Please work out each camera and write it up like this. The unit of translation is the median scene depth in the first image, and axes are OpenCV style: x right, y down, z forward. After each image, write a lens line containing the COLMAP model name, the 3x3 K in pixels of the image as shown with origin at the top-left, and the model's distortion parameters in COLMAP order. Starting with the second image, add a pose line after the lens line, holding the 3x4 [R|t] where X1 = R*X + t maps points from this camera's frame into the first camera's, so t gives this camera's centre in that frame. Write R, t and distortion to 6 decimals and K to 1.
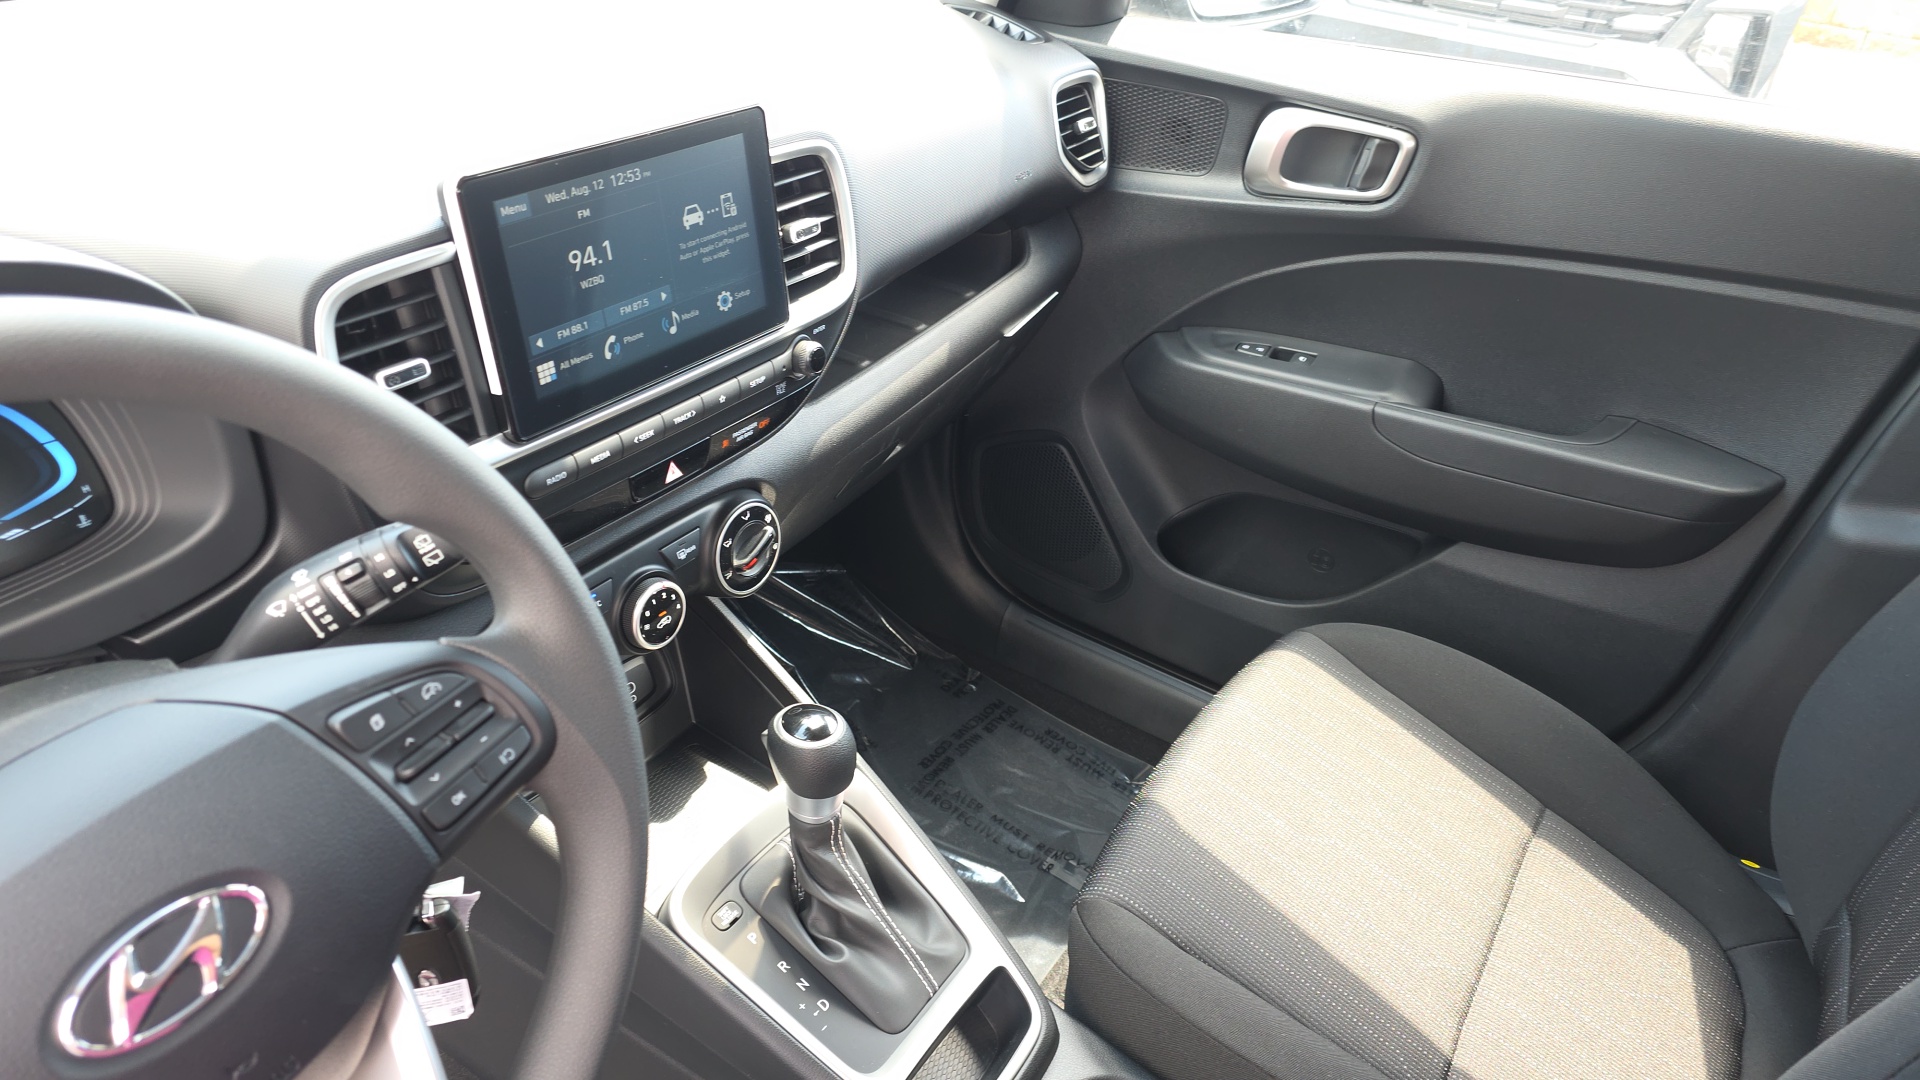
lens RADIAL K [[1296.0, 0, 960.0], [0, 1296.0, 540.0], [0, 0, 1]] dist [0.045099, -0.003222]
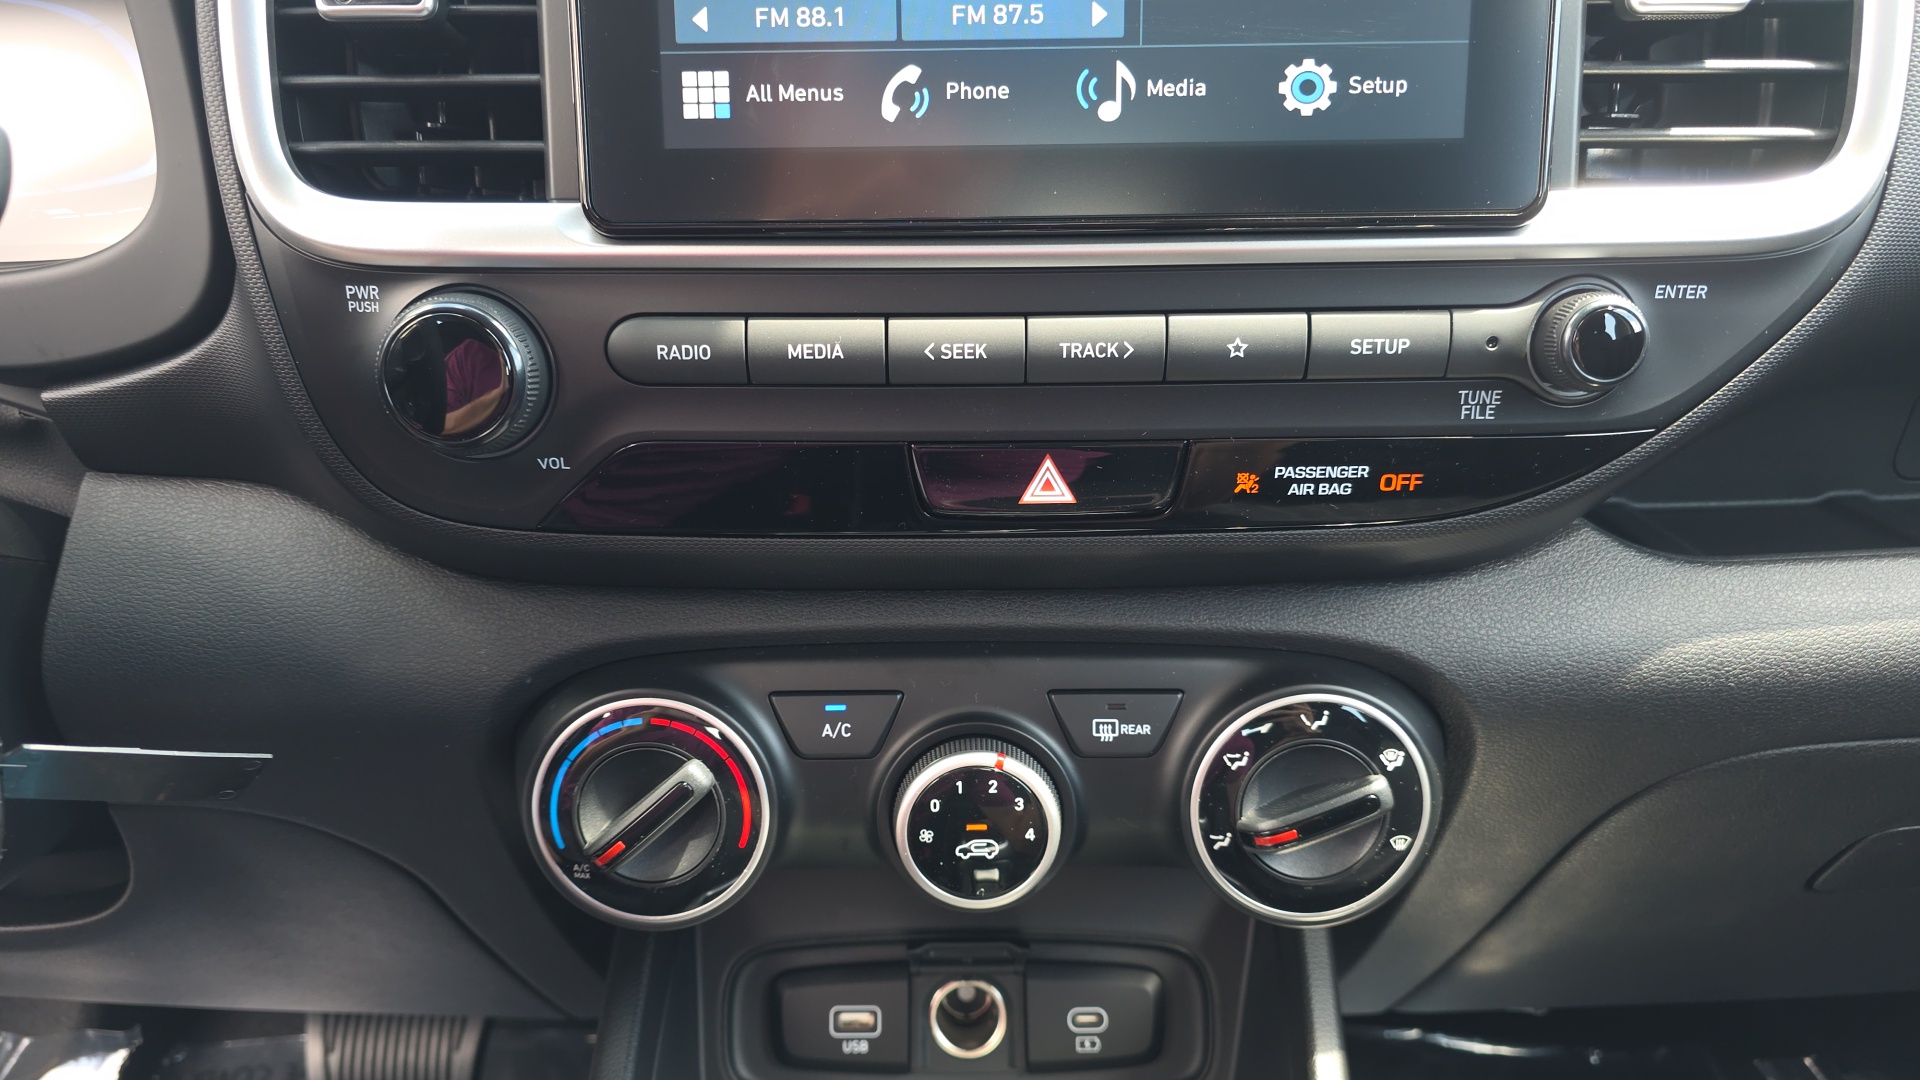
lens RADIAL K [[1345.3, 0, 960.0], [0, 1345.3, 540.0], [0, 0, 1]] dist [0.047861, -0.068229]
pose [[0.542587, 0.203513, -0.814973, 0.089993], [-0.406265, 0.912764, -0.042547, -0.006498], [0.735220, 0.354180, 0.577935, 0.619935]]
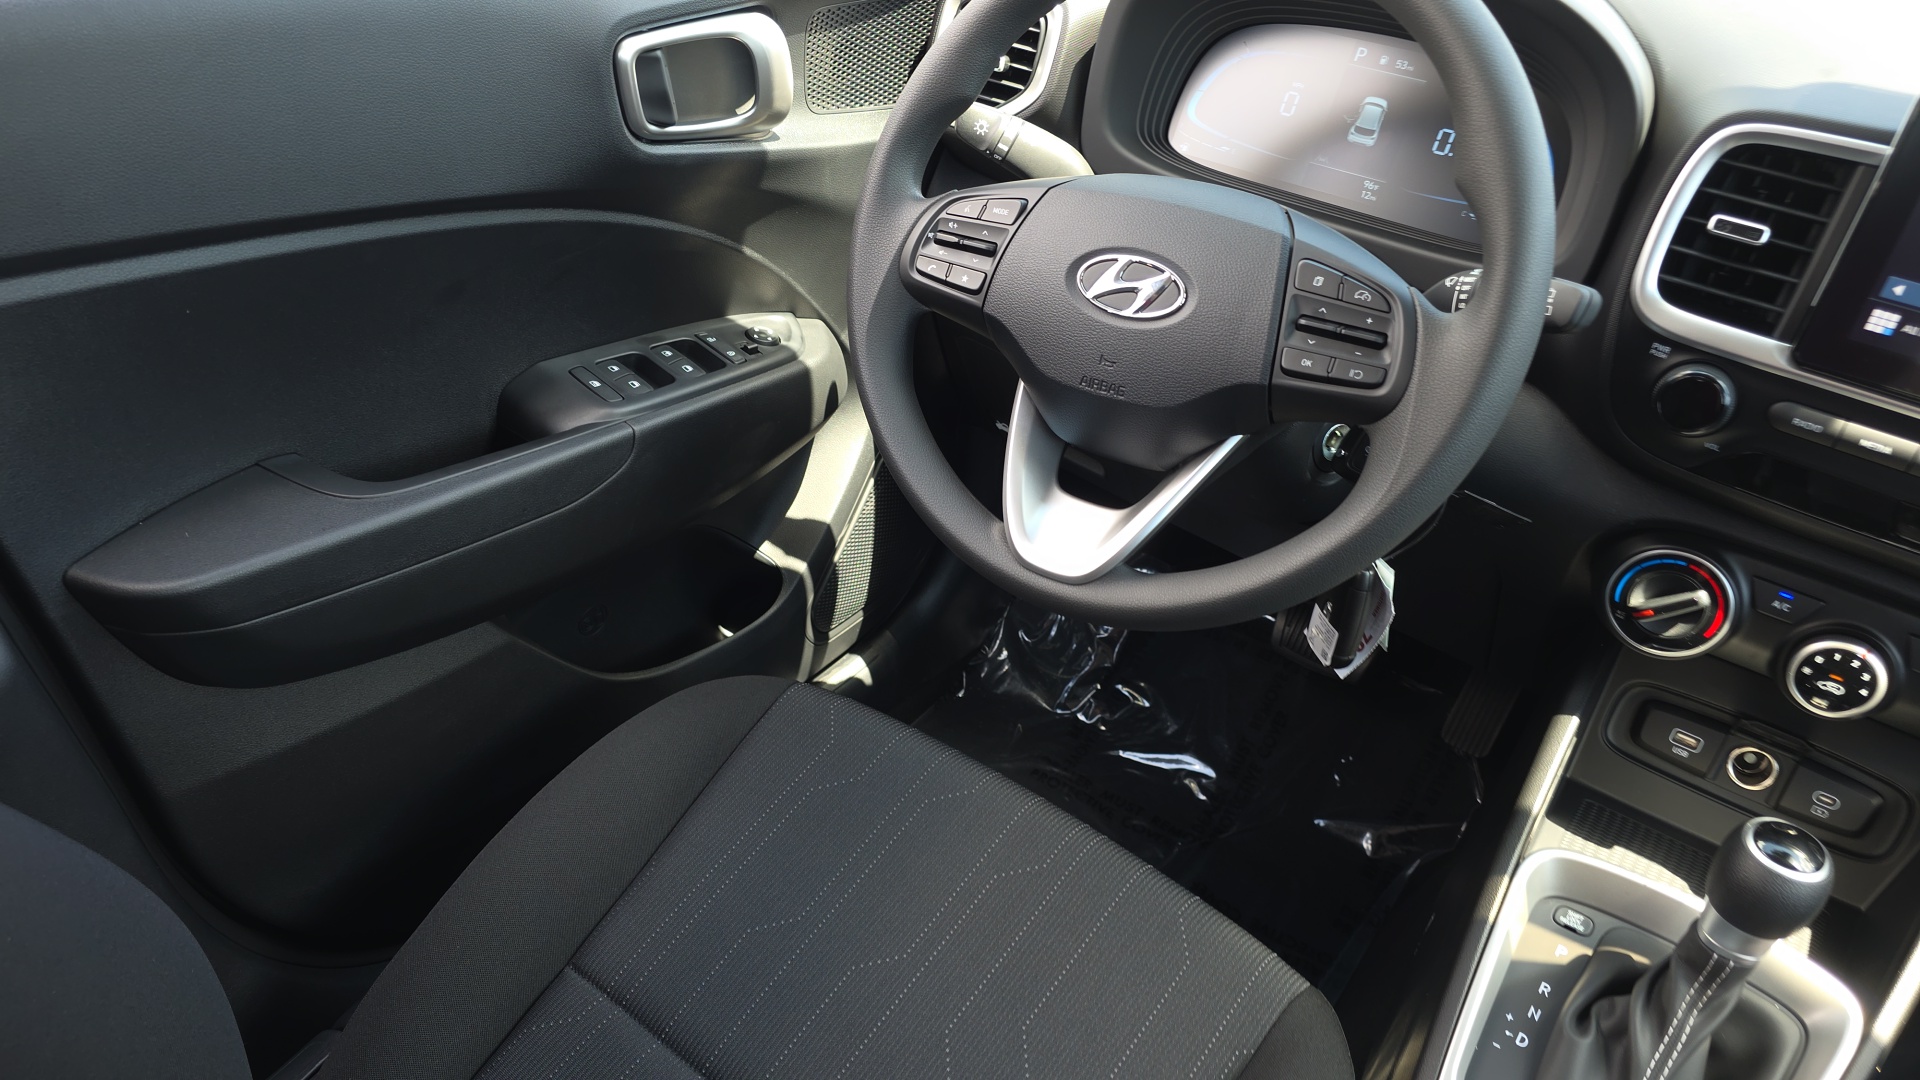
lens RADIAL K [[1294.3, 0, 927.0], [0, 1294.3, 561.7], [0, 0, 1]] dist [0.084940, -0.081949]
pose [[-0.058885, 0.500533, -0.863712, 0.453503], [-0.607218, 0.668784, 0.428968, -0.003385], [0.792350, 0.549722, 0.264551, 0.219489]]
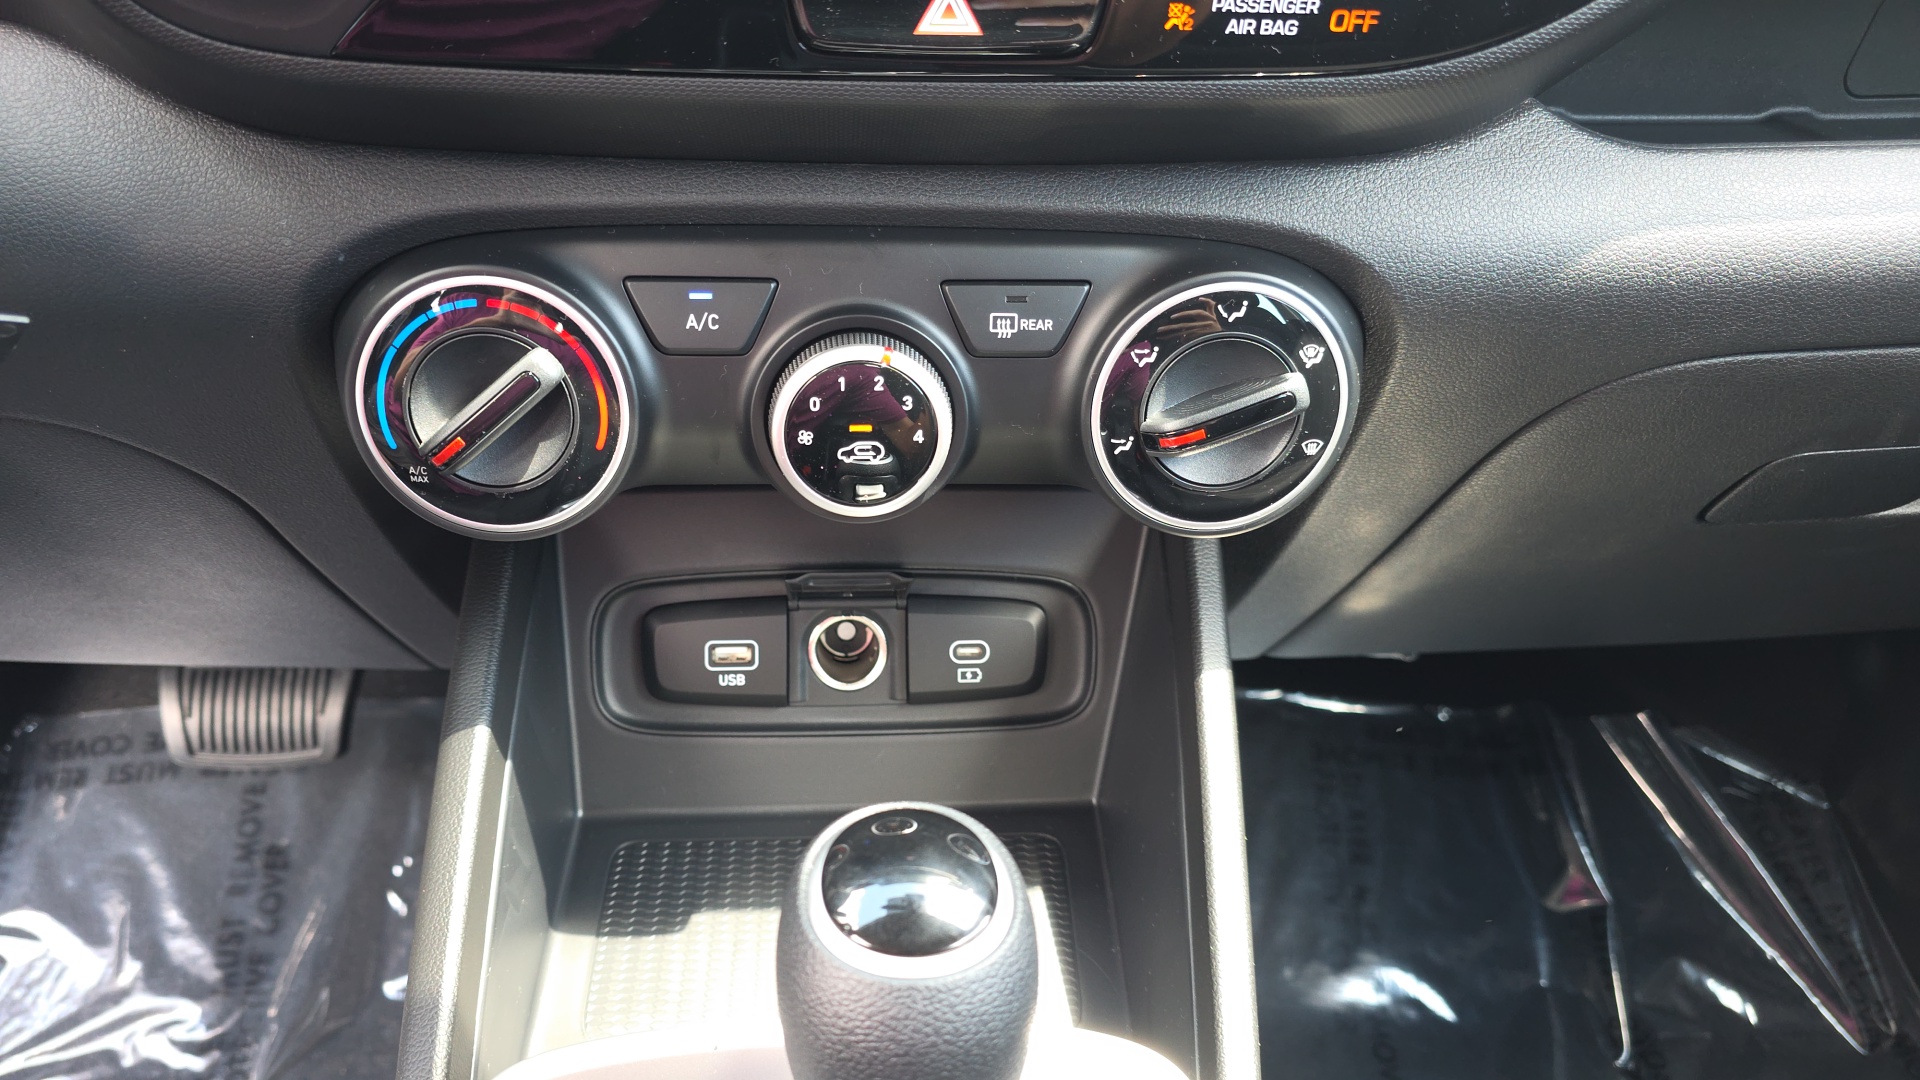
lens RADIAL K [[1338.4, 0, 938.5], [0, 1338.4, 540.8], [0, 0, 1]] dist [0.065166, -0.084359]
pose [[0.596798, 0.372392, -0.710744, 0.067117], [-0.419912, 0.899752, 0.118831, 0.026353], [0.683745, 0.227532, 0.693342, 0.653216]]
